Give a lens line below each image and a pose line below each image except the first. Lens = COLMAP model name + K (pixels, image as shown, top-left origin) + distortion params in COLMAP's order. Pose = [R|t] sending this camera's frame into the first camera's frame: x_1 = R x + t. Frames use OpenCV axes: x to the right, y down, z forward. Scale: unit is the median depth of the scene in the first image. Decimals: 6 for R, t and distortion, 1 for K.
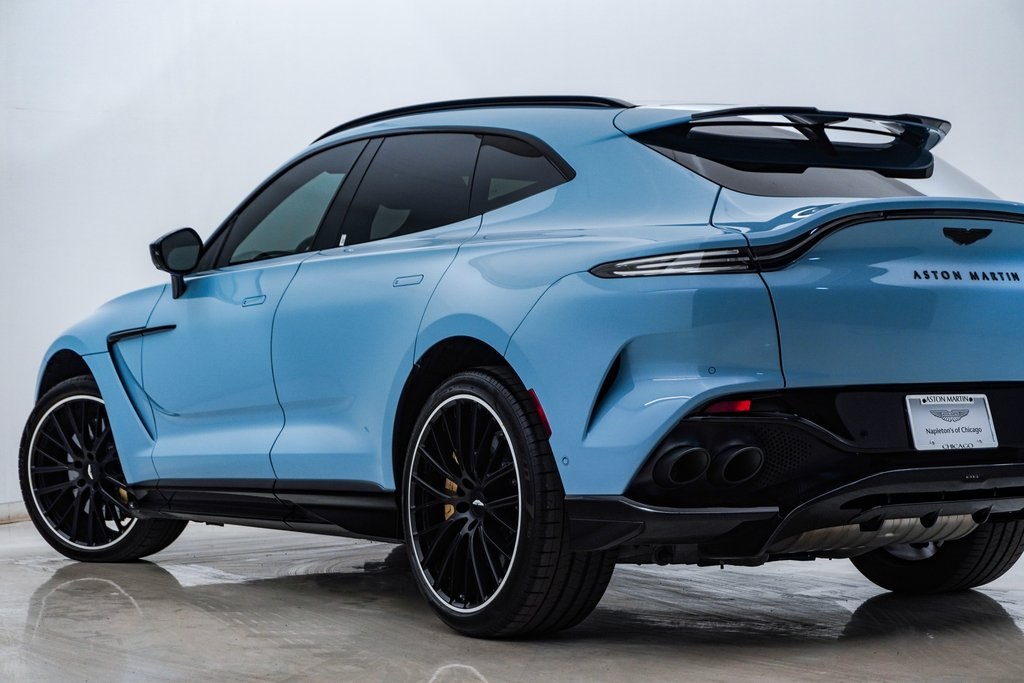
lens RADIAL K [[2232.2, 0, 507.4], [0, 2232.2, 349.3], [0, 0, 1]] dist [-0.205066, 0.000000]
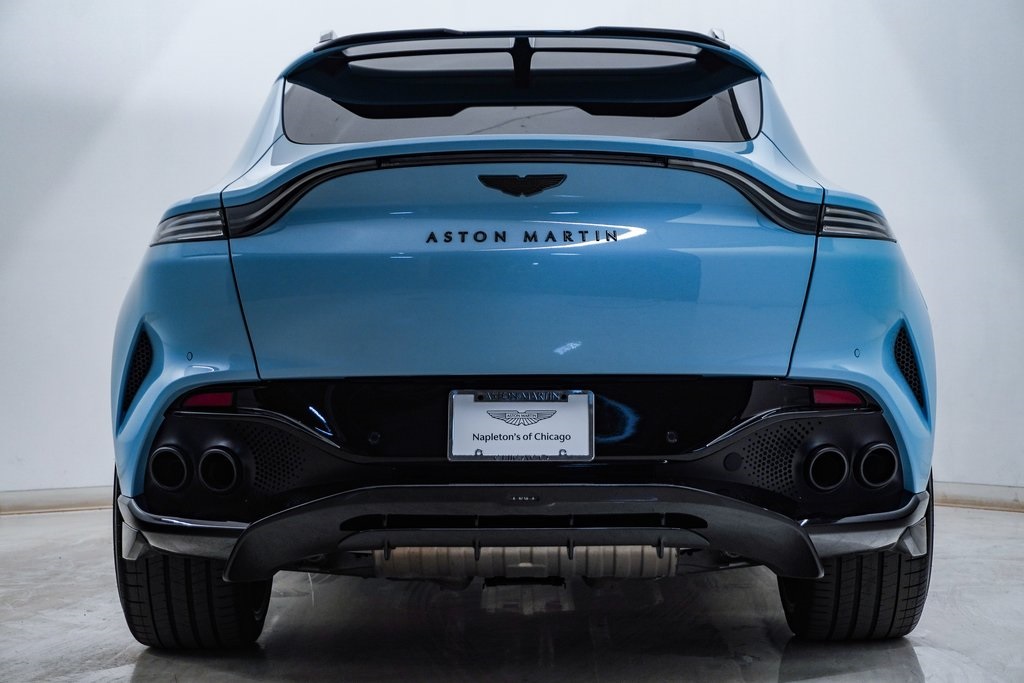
lens RADIAL K [[2232.2, 0, 513.6], [0, 2232.2, 340.7], [0, 0, 1]] dist [-0.205066, 0.000000]
pose [[0.846356, 0.009362, -0.532536, 0.606468], [-0.000006, 0.999846, 0.017567, -0.010505], [0.532618, -0.014865, 0.846225, 0.335166]]
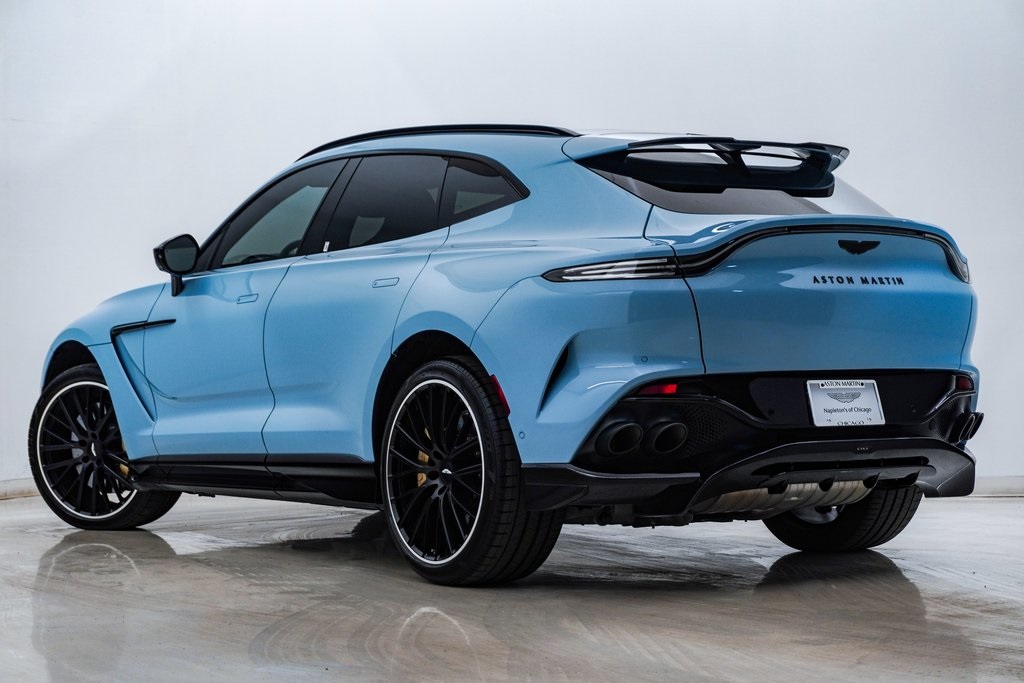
lens RADIAL K [[2232.2, 0, 515.7], [0, 2232.2, 338.2], [0, 0, 1]] dist [-0.205066, 0.000000]
pose [[0.999482, 0.002015, 0.032118, -0.015221], [-0.001963, 0.999997, -0.001640, 0.000233], [-0.032121, 0.001576, 0.999483, -0.188051]]
